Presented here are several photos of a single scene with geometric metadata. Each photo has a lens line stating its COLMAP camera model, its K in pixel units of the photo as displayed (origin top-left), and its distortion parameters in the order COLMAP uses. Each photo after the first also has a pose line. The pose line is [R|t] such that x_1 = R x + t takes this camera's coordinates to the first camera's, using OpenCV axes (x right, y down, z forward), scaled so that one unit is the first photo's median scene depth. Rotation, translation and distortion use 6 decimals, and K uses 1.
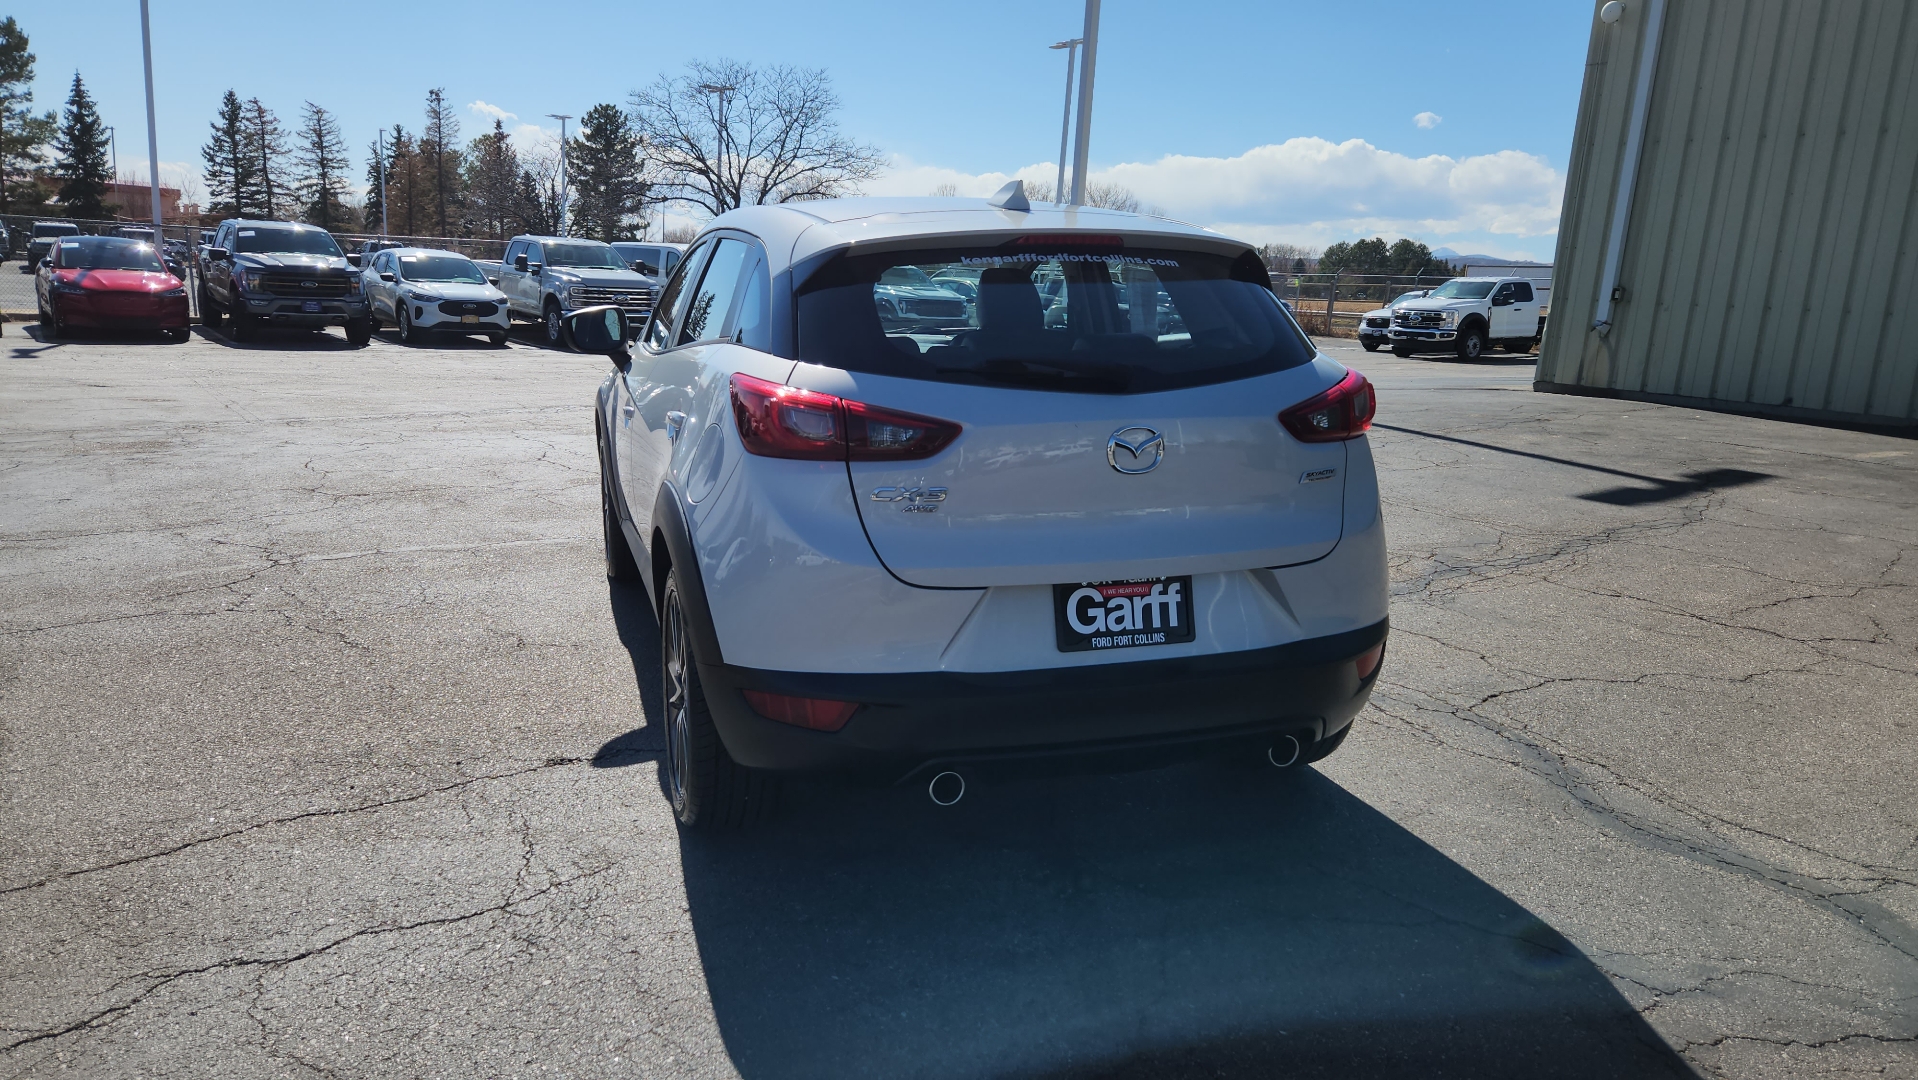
lens RADIAL K [[1271.4, 0, 916.0], [0, 1271.4, 554.5], [0, 0, 1]] dist [0.071619, -0.053848]
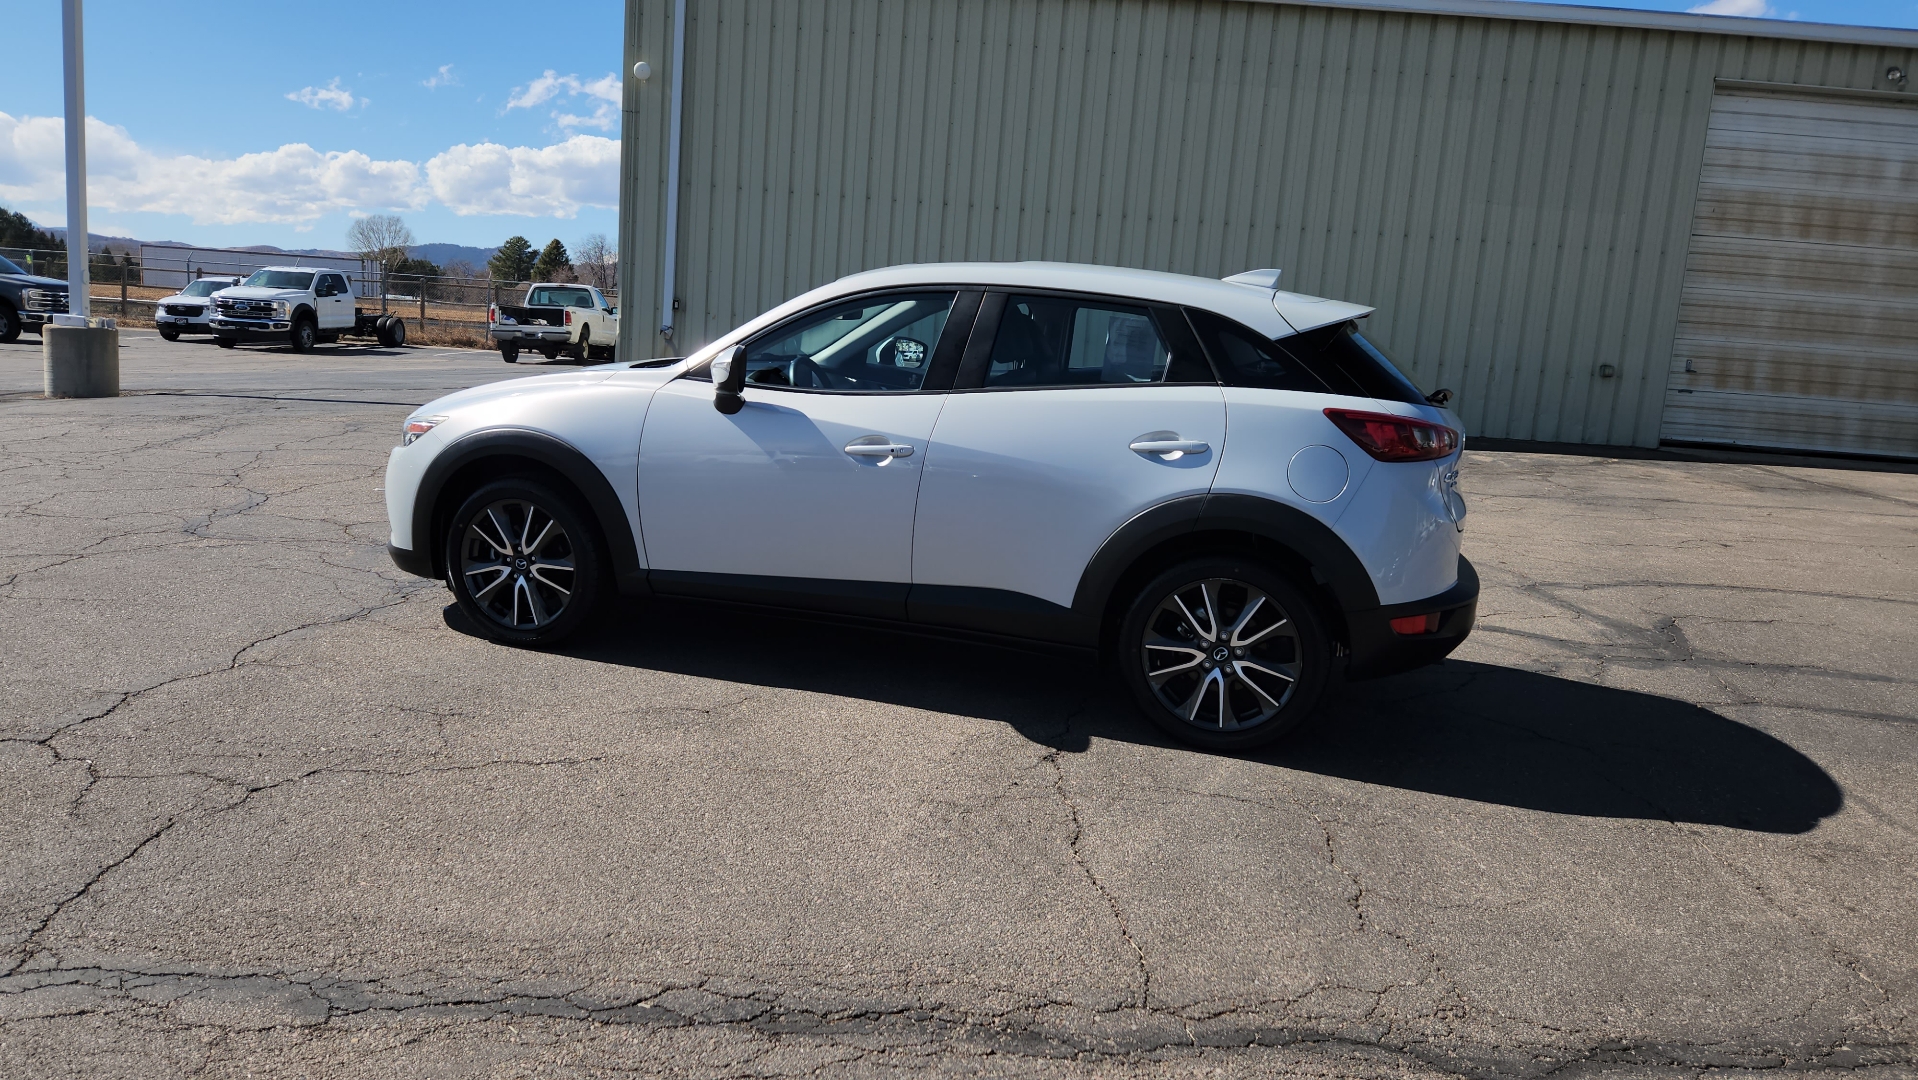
lens RADIAL K [[1271.8, 0, 927.9], [0, 1271.8, 546.7], [0, 0, 1]] dist [0.068176, -0.053858]
pose [[0.562836, -0.142137, 0.814256, -0.132591], [0.136730, 0.987543, 0.077874, -0.013619], [-0.815181, 0.067503, 0.575259, 0.046033]]
